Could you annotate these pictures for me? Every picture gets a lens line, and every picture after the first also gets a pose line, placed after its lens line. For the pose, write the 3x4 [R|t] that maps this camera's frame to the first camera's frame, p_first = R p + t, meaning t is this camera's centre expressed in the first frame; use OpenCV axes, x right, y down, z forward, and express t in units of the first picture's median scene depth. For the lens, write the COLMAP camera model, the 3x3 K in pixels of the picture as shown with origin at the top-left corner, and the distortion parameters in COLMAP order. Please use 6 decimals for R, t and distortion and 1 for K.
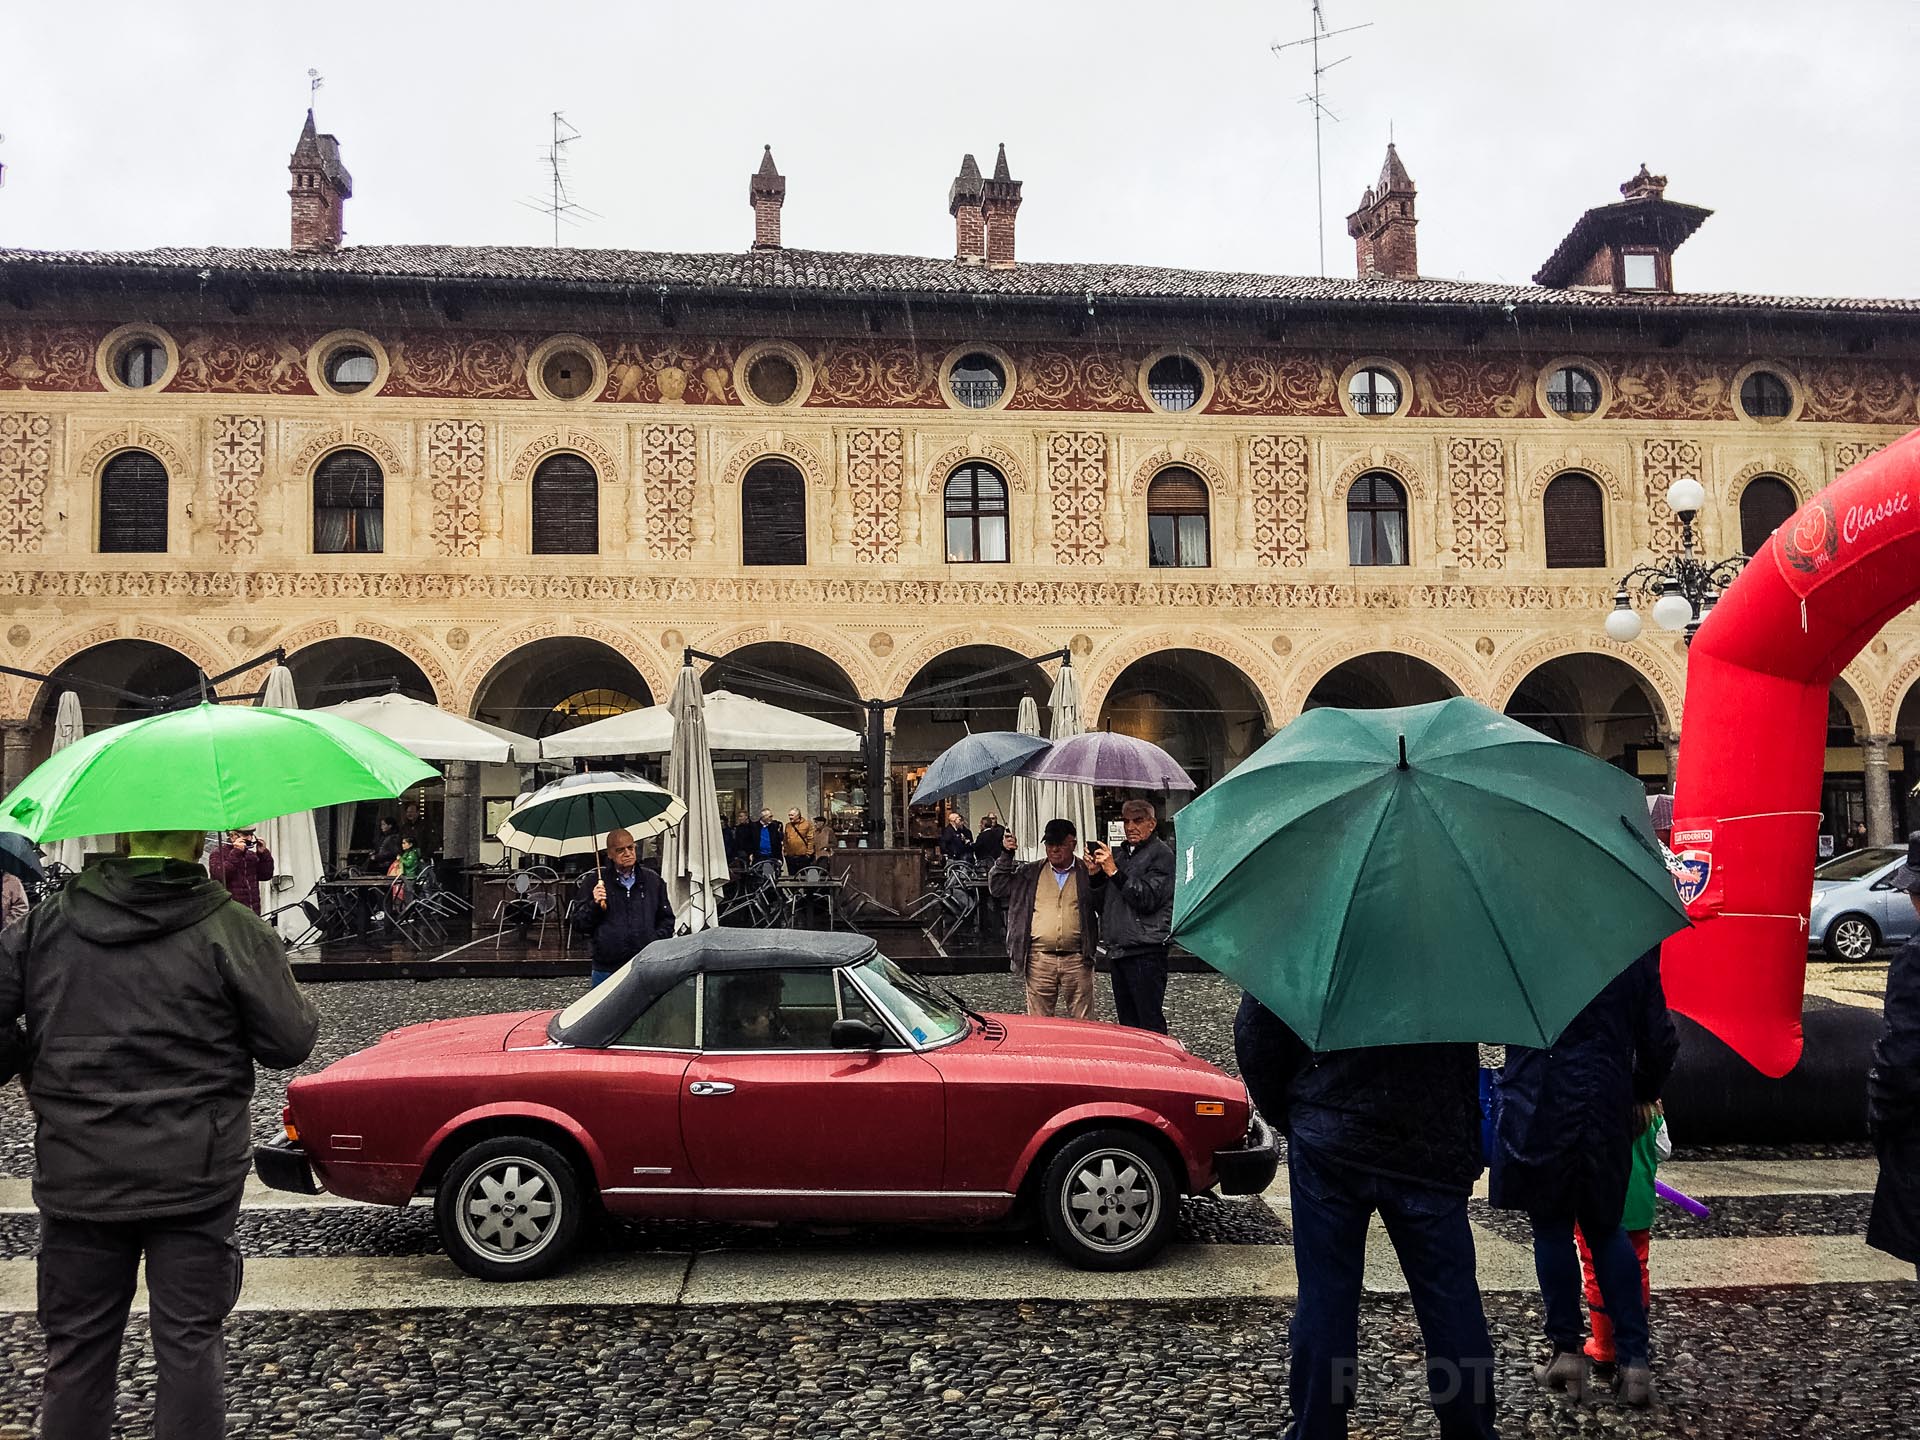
lens RADIAL K [[1433.6, 0, 940.5], [0, 1433.6, 725.4], [0, 0, 1]] dist [0.046890, -0.036910]
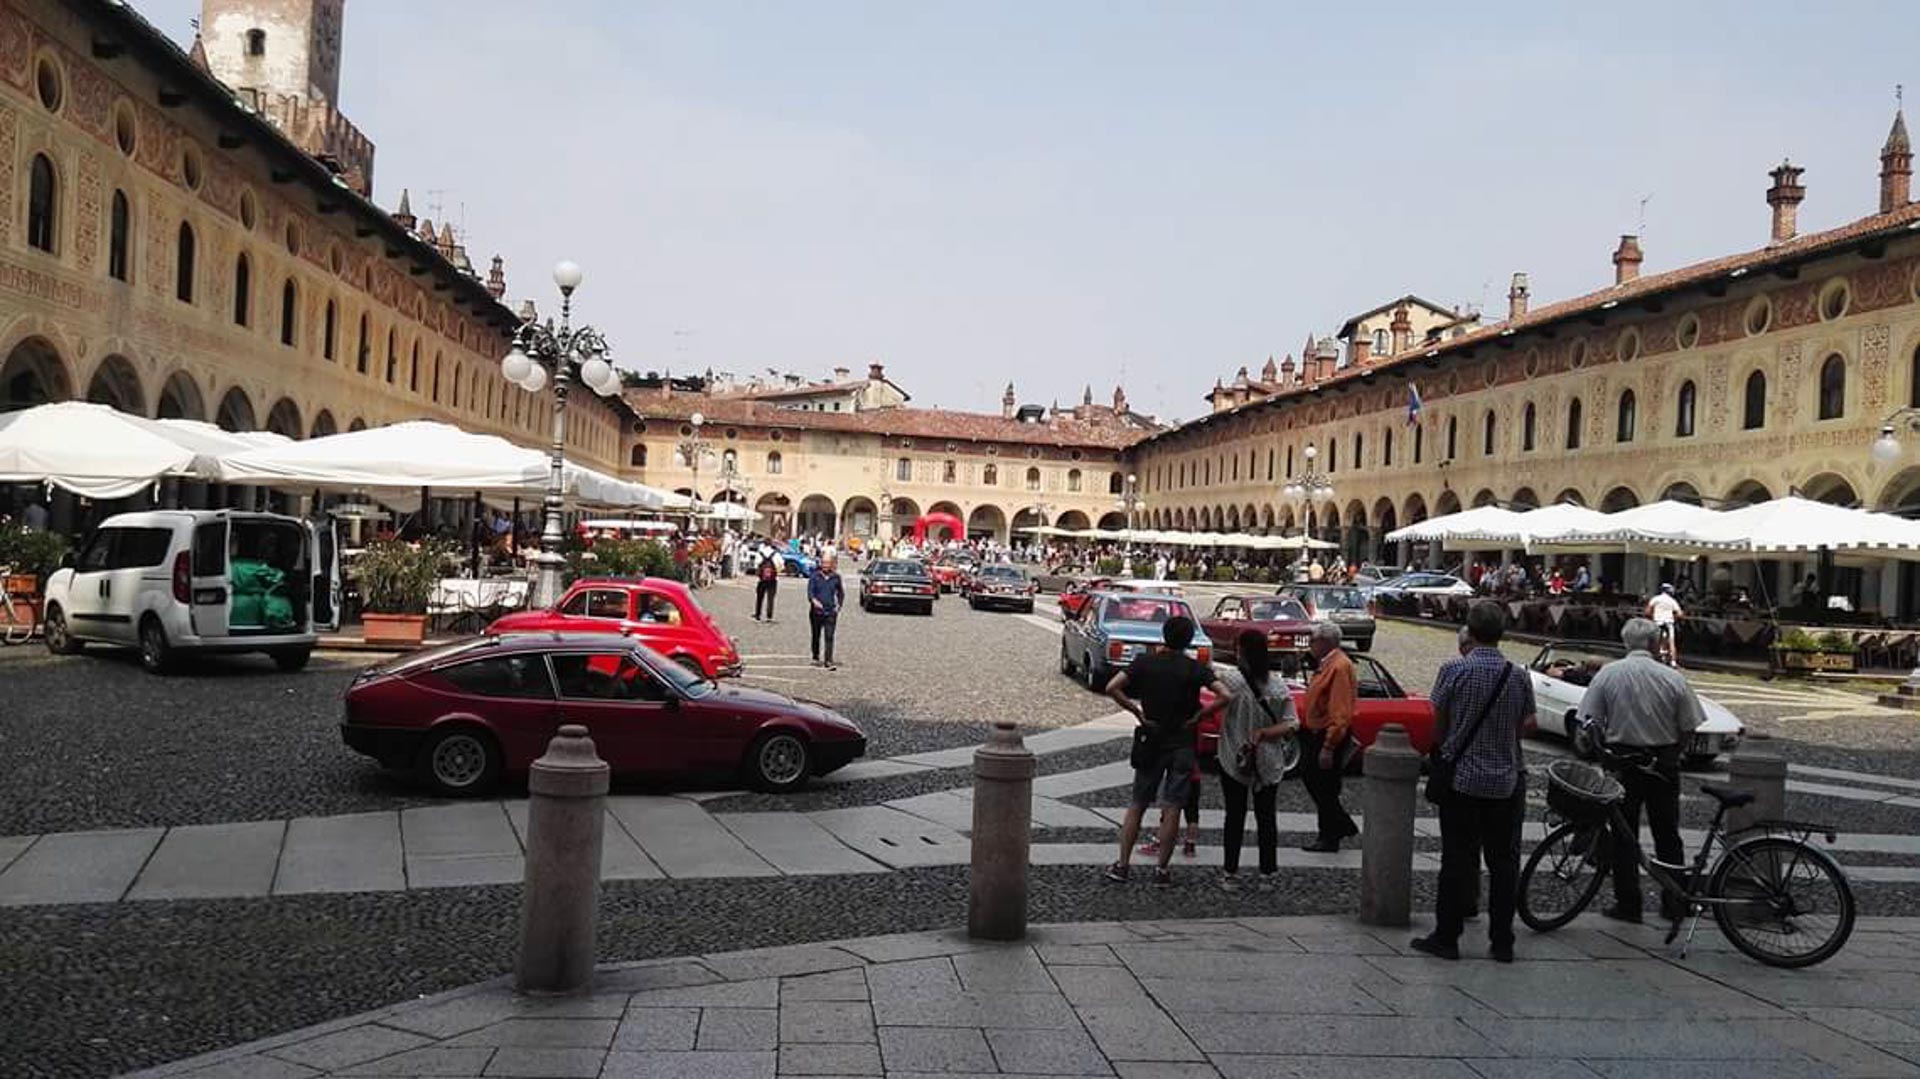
lens RADIAL K [[1605.0, 0, 958.8], [0, 1605.0, 559.7], [0, 0, 1]] dist [0.055307, -0.068605]
pose [[0.037441, 0.014351, -0.999196, 1.304853], [0.017322, 0.999737, 0.015008, -0.007230], [0.999149, -0.017870, 0.037182, -0.029761]]
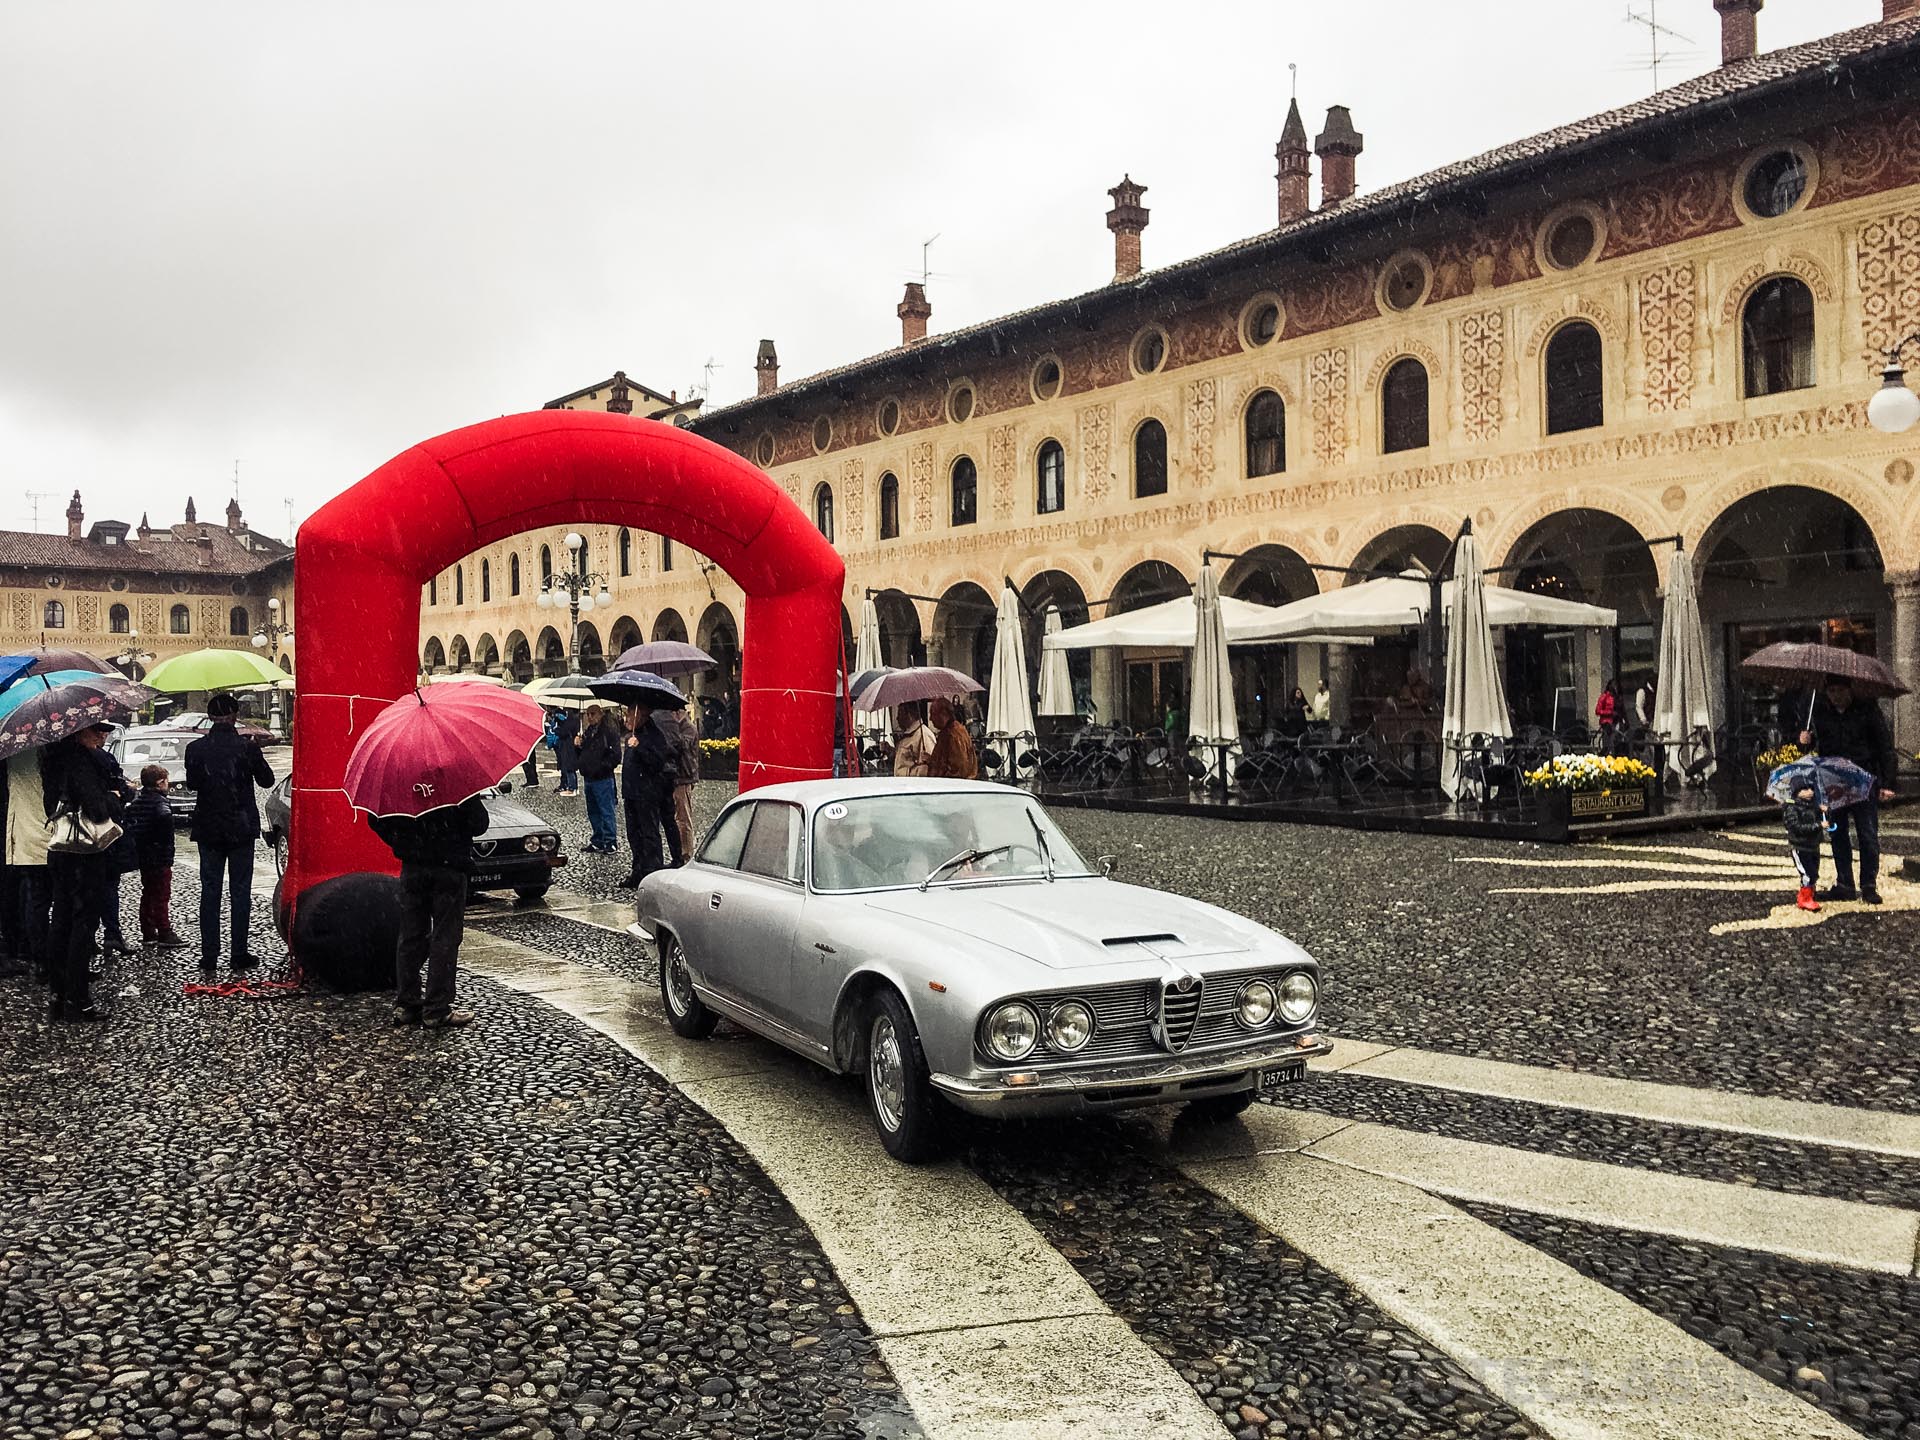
lens RADIAL K [[1614.4, 0, 953.8], [0, 1614.4, 695.6], [0, 0, 1]] dist [0.087214, -0.146167]
pose [[0.526031, -0.006760, -0.850439, 0.615294], [0.066280, 0.997253, 0.033070, 0.005694], [0.847879, -0.073763, 0.525034, 0.025634]]
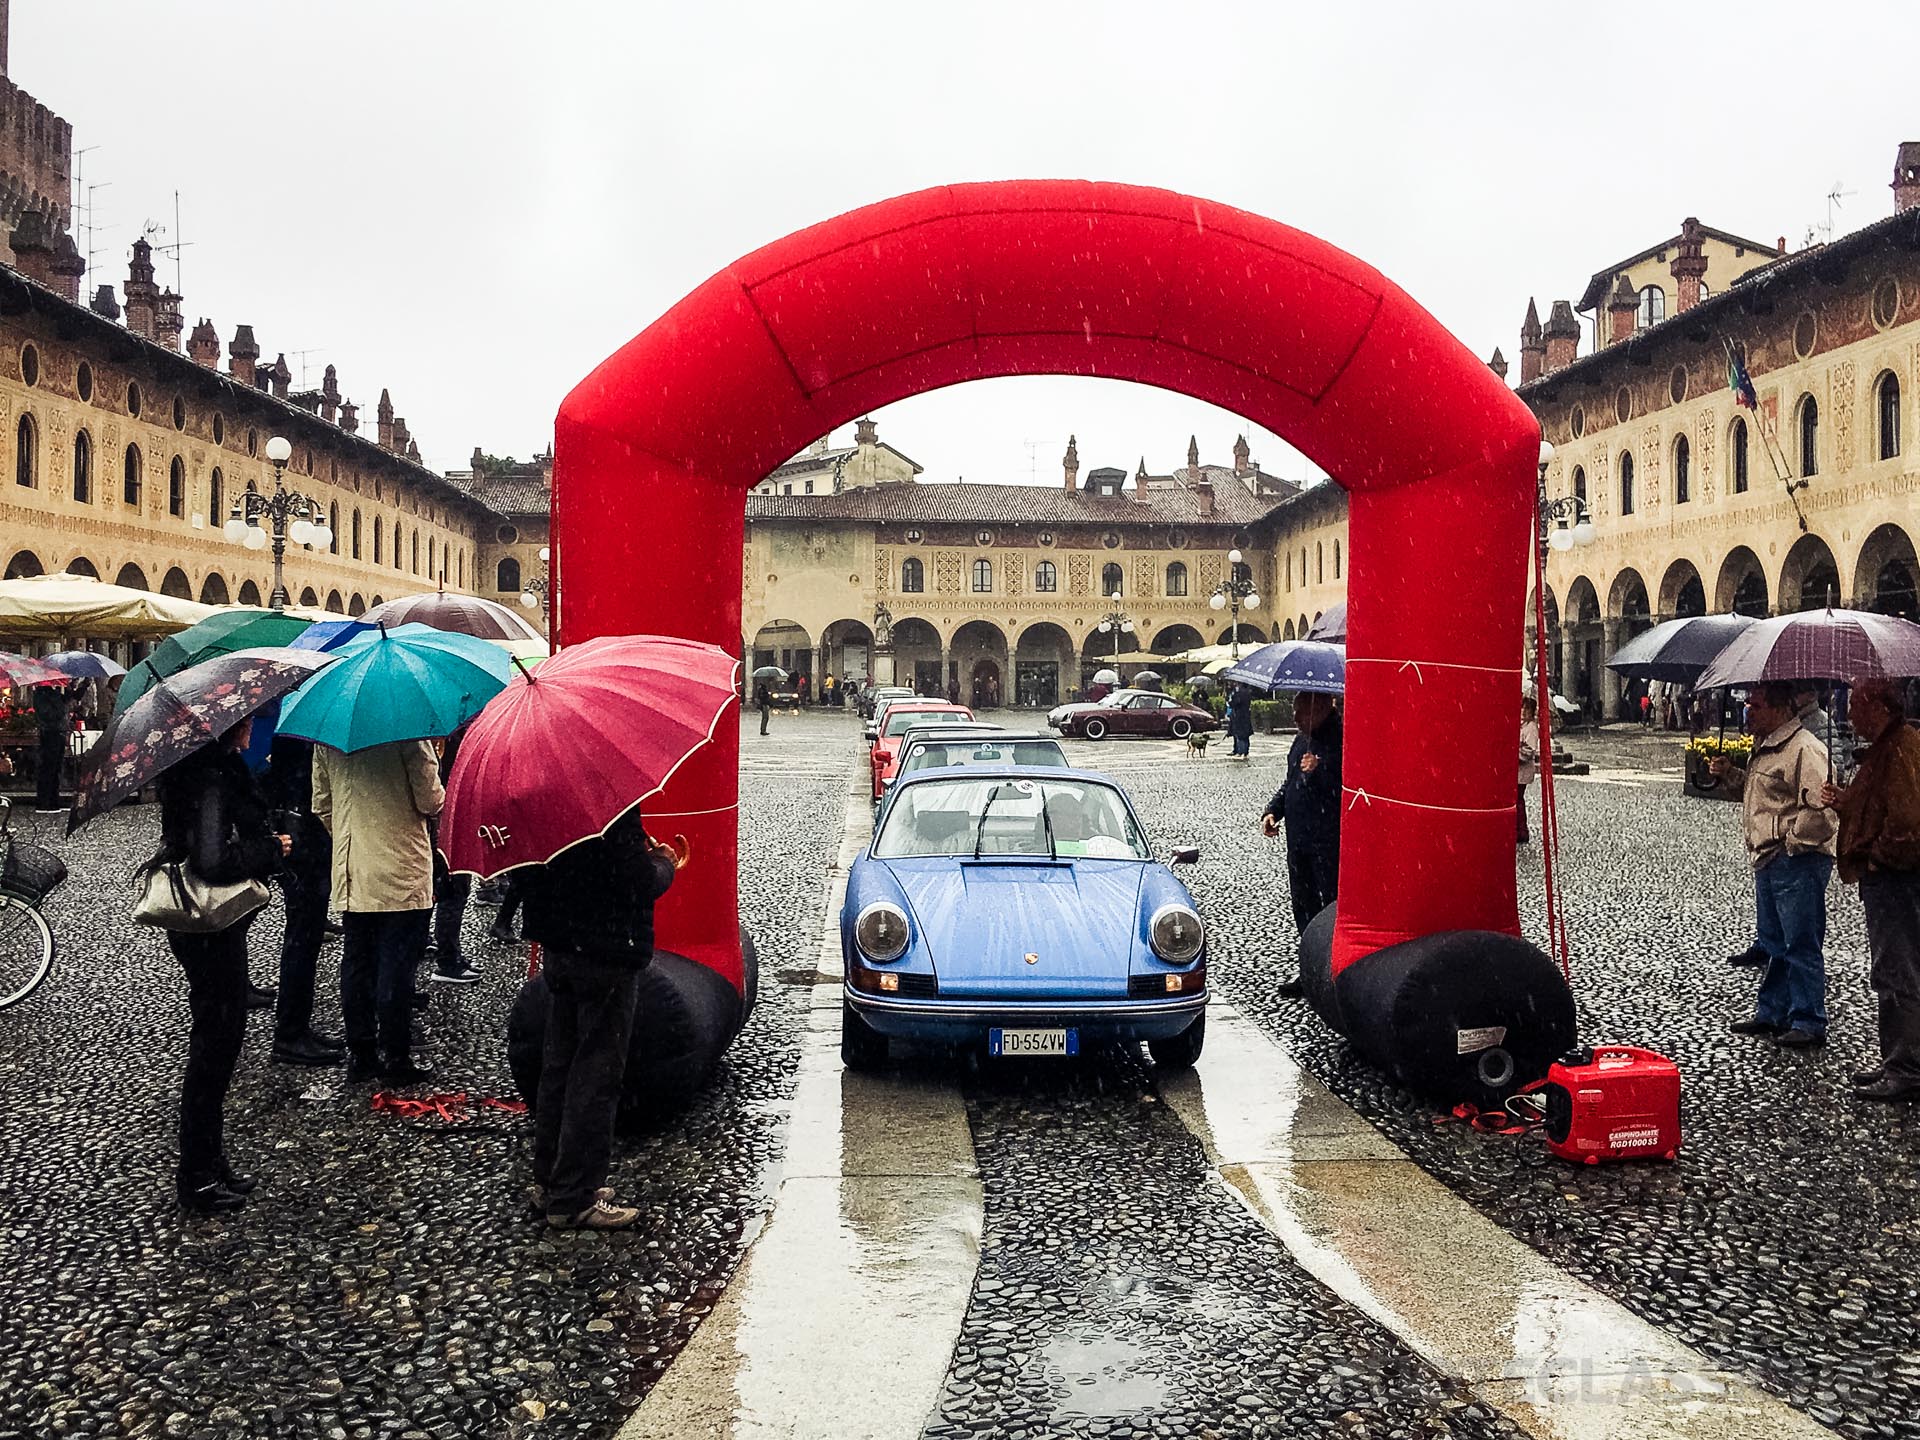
lens RADIAL K [[2059.3, 0, 935.3], [0, 2059.3, 704.8], [0, 0, 1]] dist [0.041588, 0.000000]
pose [[-0.034497, 0.010954, -0.999345, 0.522663], [0.068171, 0.997637, 0.008582, 0.014966], [0.997077, -0.067830, -0.035162, 0.166471]]
